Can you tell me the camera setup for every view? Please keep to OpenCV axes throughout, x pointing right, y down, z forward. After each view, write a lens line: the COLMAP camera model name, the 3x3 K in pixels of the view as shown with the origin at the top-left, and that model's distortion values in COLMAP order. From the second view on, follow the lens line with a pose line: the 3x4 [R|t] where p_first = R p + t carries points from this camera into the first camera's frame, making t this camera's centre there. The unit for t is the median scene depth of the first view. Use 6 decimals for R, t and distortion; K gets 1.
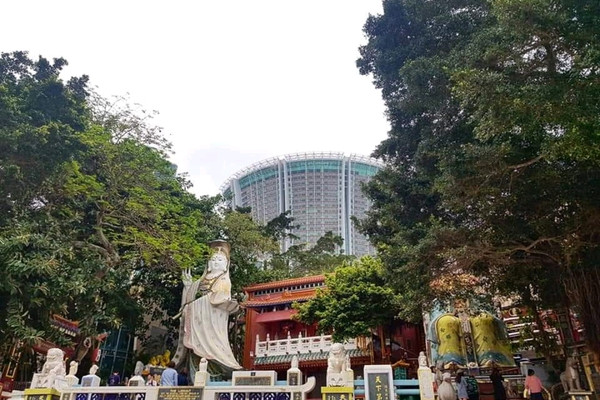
lens RADIAL K [[434.1, 0, 300.0], [0, 434.1, 200.0], [0, 0, 1]] dist [-0.002474, -0.001063]
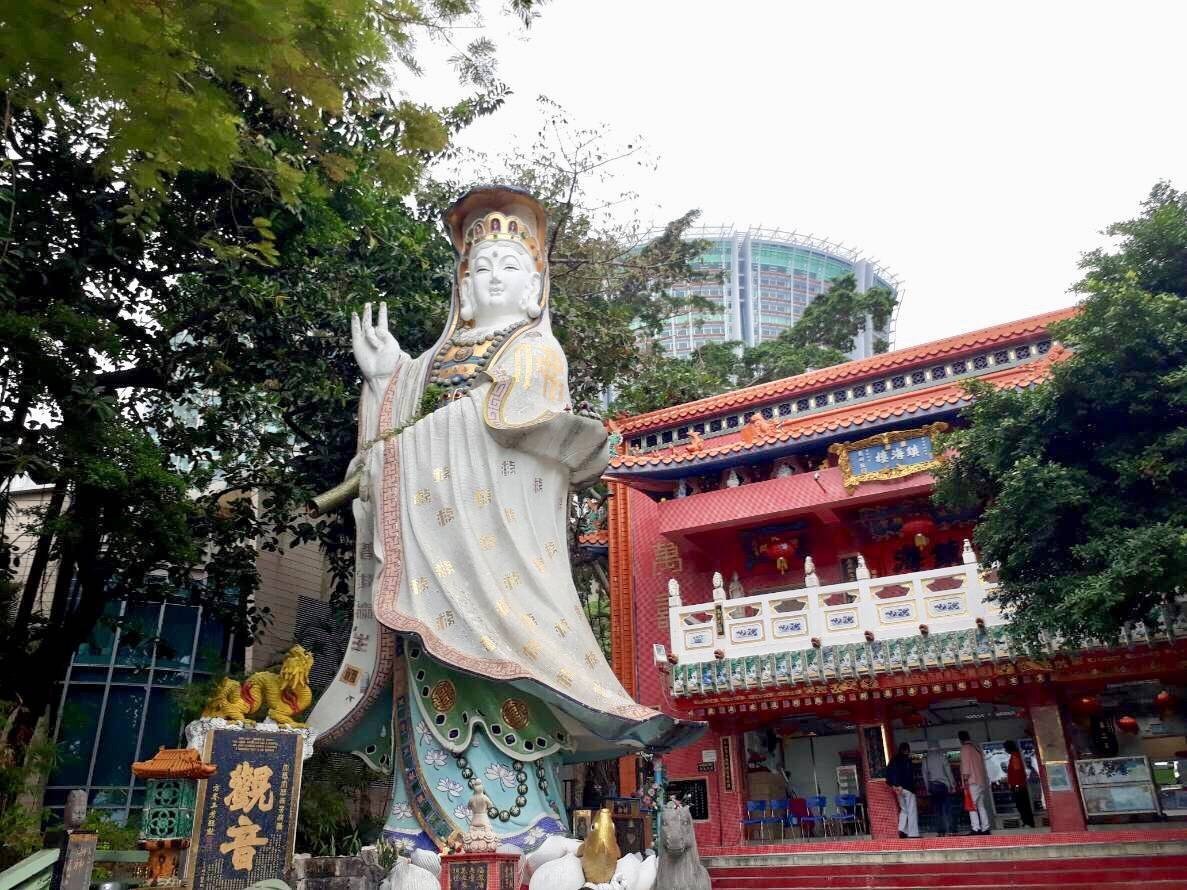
lens RADIAL K [[937.7, 0, 612.2], [0, 937.7, 445.3], [0, 0, 1]] dist [0.098904, -0.188873]
pose [[0.998343, -0.048449, -0.031057, -0.120449], [0.051517, 0.992915, 0.107078, 0.184738], [0.025649, -0.108501, 0.993765, 0.496076]]
